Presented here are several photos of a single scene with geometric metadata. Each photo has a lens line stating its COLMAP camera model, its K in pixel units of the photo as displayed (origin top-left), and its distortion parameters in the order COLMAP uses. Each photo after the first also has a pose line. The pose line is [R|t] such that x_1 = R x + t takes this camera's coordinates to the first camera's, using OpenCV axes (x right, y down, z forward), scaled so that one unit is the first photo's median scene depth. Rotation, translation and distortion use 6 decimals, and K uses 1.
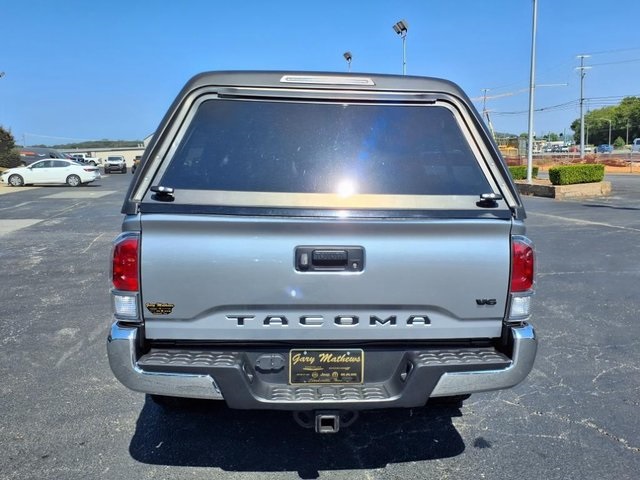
lens RADIAL K [[507.7, 0, 319.7], [0, 507.7, 239.1], [0, 0, 1]] dist [0.050342, -0.076648]
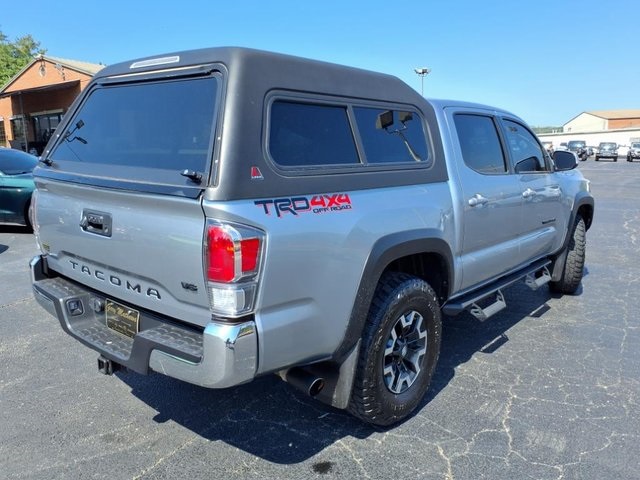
lens RADIAL K [[507.7, 0, 319.8], [0, 507.7, 241.3], [0, 0, 1]] dist [0.050342, -0.076648]
pose [[0.710723, 0.111250, -0.694620, 1.128550], [-0.089323, 0.993695, 0.067756, -0.042962], [0.697779, 0.013889, 0.716179, 0.498052]]
